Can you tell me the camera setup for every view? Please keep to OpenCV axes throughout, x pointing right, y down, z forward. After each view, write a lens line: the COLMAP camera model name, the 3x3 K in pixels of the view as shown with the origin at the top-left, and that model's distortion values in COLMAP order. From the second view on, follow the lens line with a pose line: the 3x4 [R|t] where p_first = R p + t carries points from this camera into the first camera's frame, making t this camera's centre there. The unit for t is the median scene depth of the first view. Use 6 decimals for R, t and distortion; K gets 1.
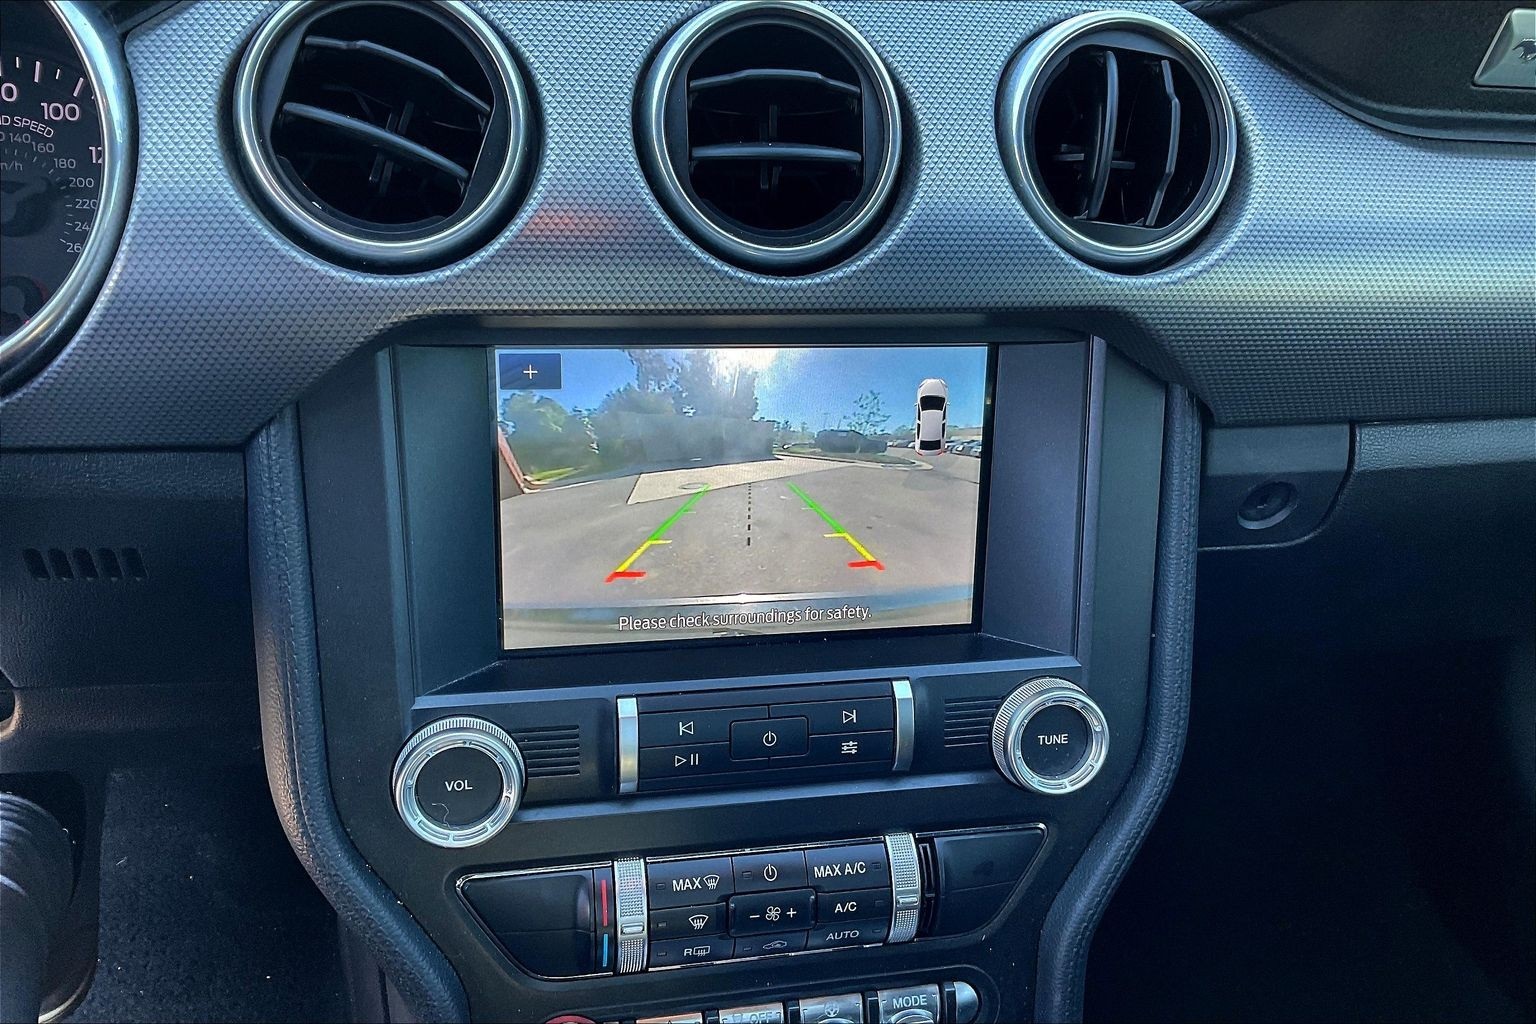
lens RADIAL K [[1273.1, 0, 764.2], [0, 1273.1, 502.5], [0, 0, 1]] dist [0.075945, -0.141688]
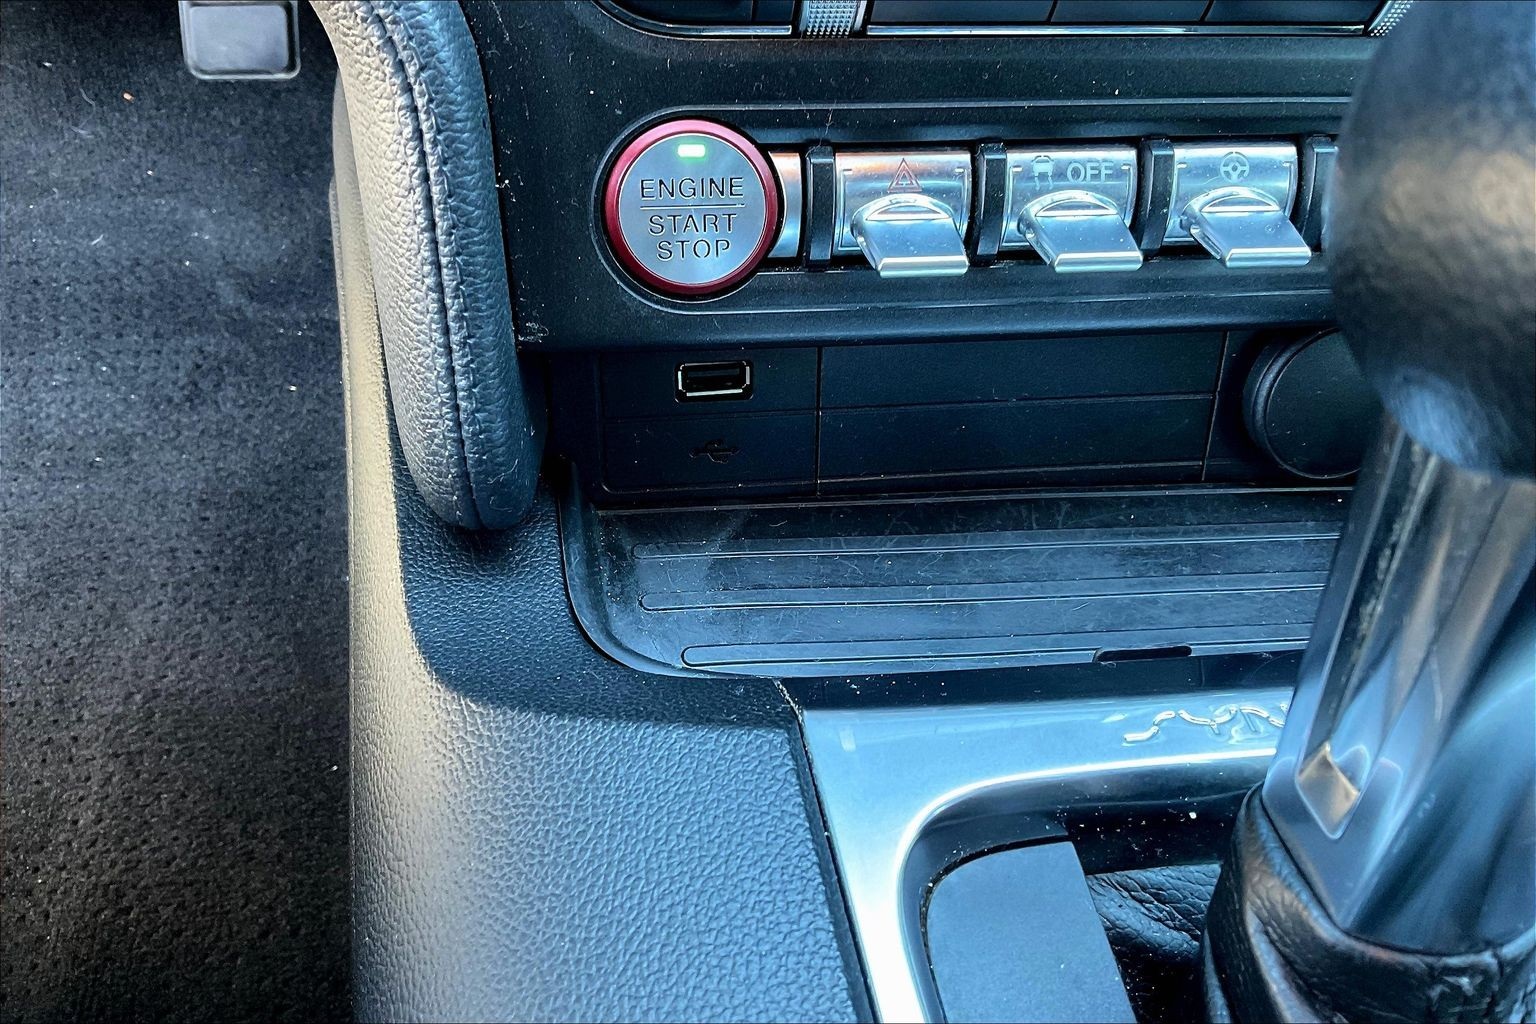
lens RADIAL K [[1273.1, 0, 763.5], [0, 1273.1, 512.1], [0, 0, 1]] dist [0.075945, -0.141688]
pose [[0.996851, 0.045140, -0.065191, -0.089603], [-0.023350, 0.952803, 0.302689, 0.388636], [0.075777, -0.300214, 0.950857, 0.503456]]
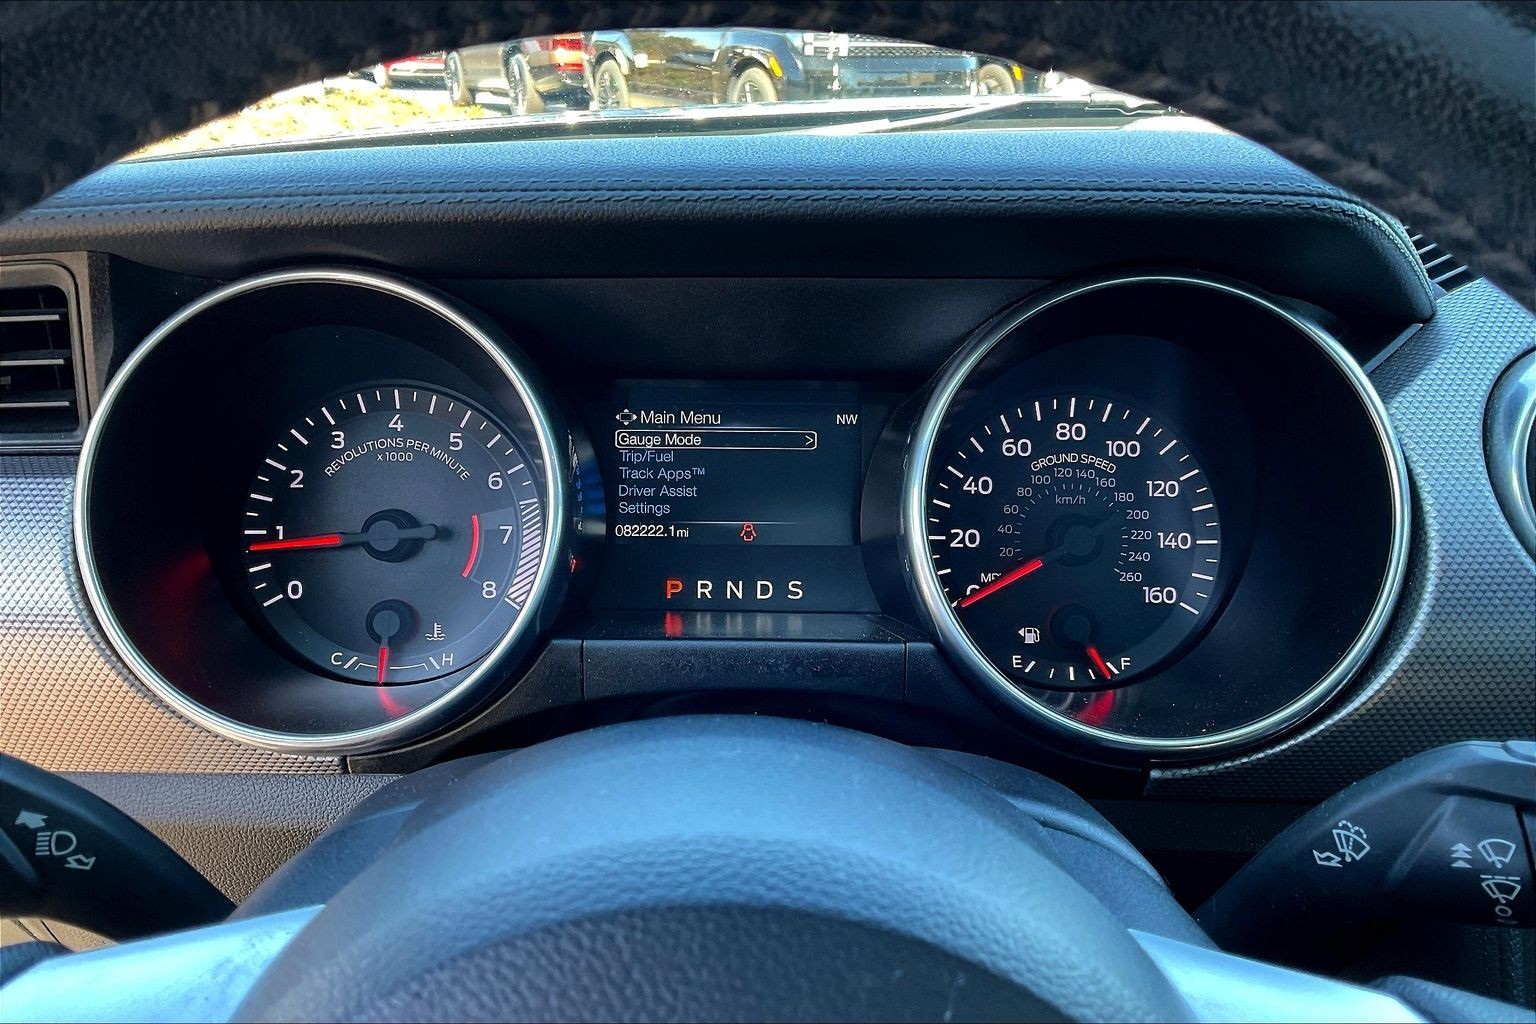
lens RADIAL K [[1273.1, 0, 772.4], [0, 1273.1, 508.0], [0, 0, 1]] dist [0.075945, -0.141688]
pose [[0.979759, -0.005600, -0.200100, -0.632637], [-0.031520, 0.982823, -0.181839, -0.059614], [0.197682, 0.184466, 0.962754, -0.052891]]
